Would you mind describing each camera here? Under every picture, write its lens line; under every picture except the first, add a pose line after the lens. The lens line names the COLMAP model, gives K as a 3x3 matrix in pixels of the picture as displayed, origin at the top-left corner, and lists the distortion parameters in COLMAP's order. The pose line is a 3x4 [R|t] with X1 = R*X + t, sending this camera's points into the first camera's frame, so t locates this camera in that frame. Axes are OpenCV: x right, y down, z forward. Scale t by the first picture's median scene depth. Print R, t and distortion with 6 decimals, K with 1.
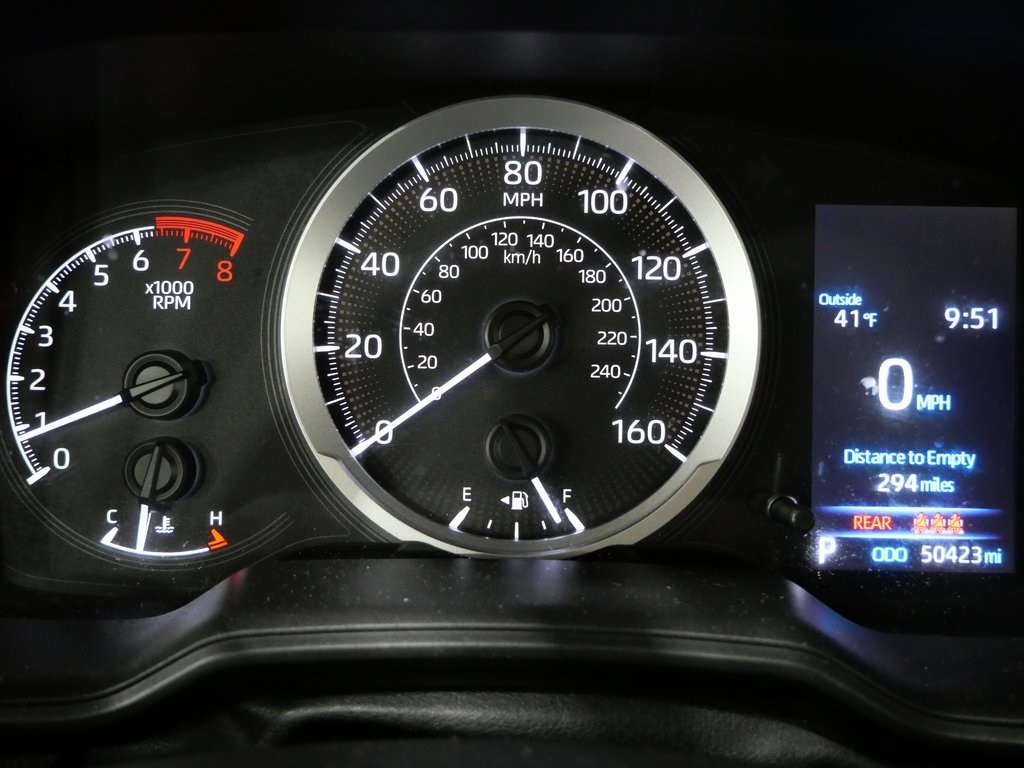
lens RADIAL K [[1016.7, 0, 513.5], [0, 1016.7, 383.4], [0, 0, 1]] dist [-0.029554, 0.000000]
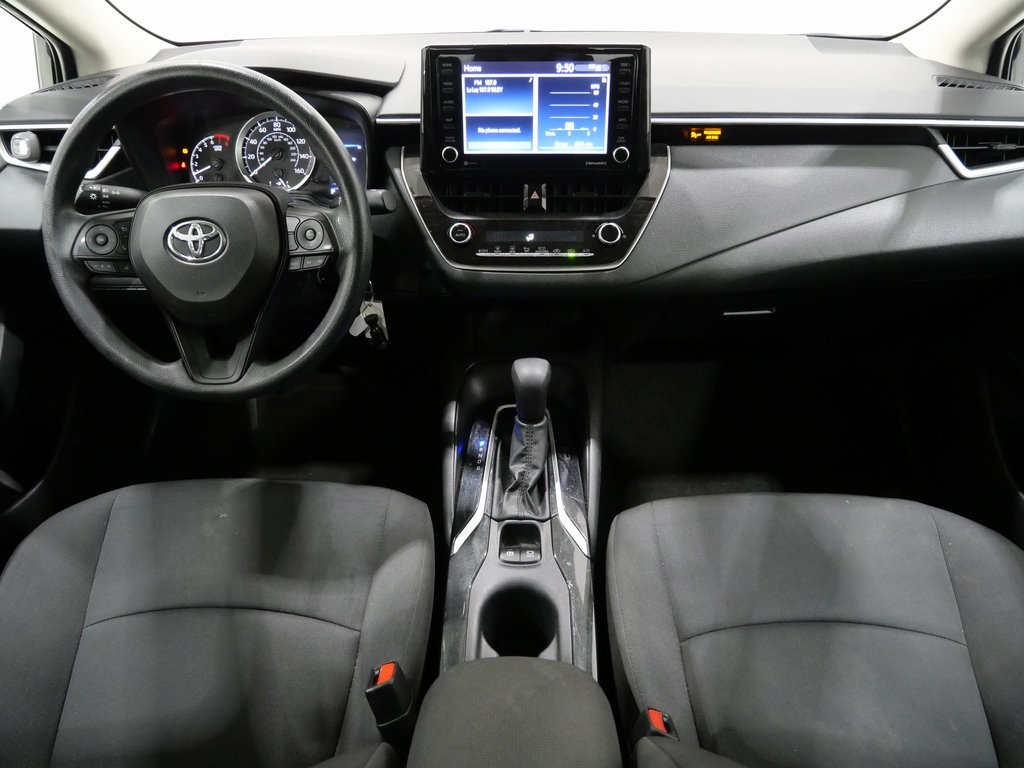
lens RADIAL K [[711.1, 0, 510.9], [0, 711.1, 369.1], [0, 0, 1]] dist [-0.025559, 0.011663]
pose [[0.999007, -0.005810, -0.044182, 1.484741], [0.013153, 0.985738, 0.167773, 0.494171], [0.042577, -0.168188, 0.984835, -3.070417]]
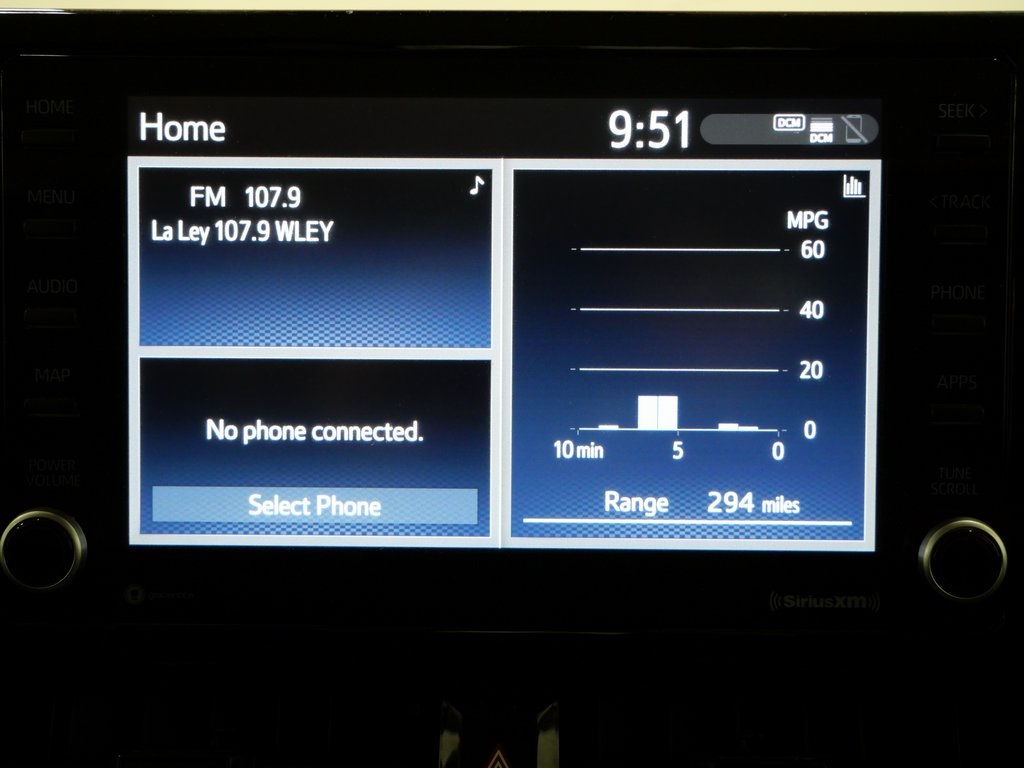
lens RADIAL K [[1316.4, 0, 508.9], [0, 1316.4, 391.5], [0, 0, 1]] dist [0.004942, 0.000000]
pose [[0.999557, -0.011705, -0.027347, 1.498861], [0.005017, 0.972495, -0.232869, 0.186579], [0.029321, 0.232628, 0.972124, -0.733698]]
